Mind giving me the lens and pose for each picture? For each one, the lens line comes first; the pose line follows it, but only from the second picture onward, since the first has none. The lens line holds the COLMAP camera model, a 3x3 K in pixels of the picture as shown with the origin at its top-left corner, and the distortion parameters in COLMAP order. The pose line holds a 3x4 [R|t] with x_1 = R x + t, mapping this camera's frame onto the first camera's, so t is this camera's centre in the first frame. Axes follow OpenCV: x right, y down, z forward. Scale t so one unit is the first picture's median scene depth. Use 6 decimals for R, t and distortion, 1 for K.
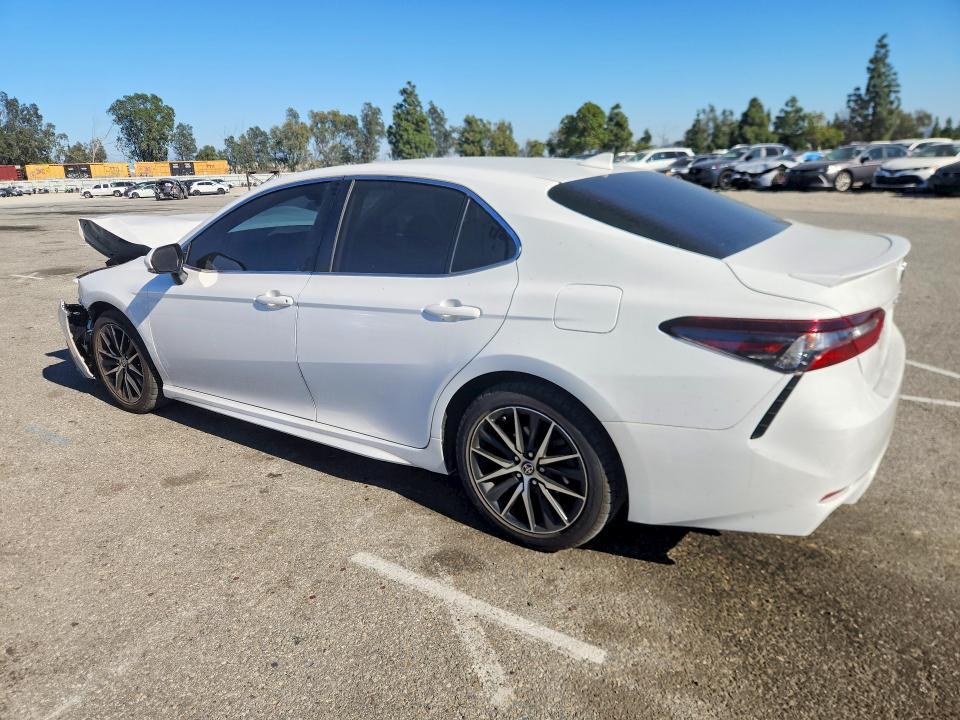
lens RADIAL K [[727.1, 0, 474.5], [0, 727.1, 368.2], [0, 0, 1]] dist [-0.008734, -0.010327]
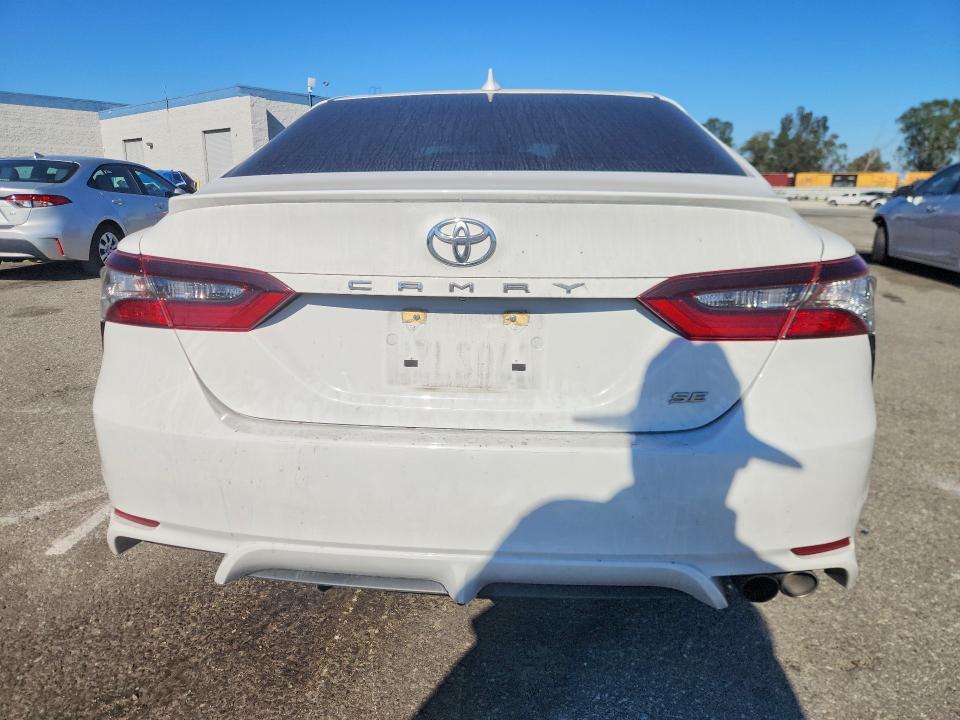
lens RADIAL K [[727.1, 0, 478.8], [0, 727.1, 360.7], [0, 0, 1]] dist [-0.008734, -0.010327]
pose [[0.427506, 0.224825, -0.875610, 0.174657], [-0.261649, 0.957897, 0.118207, -0.019047], [0.865320, 0.178568, 0.468332, 0.137526]]
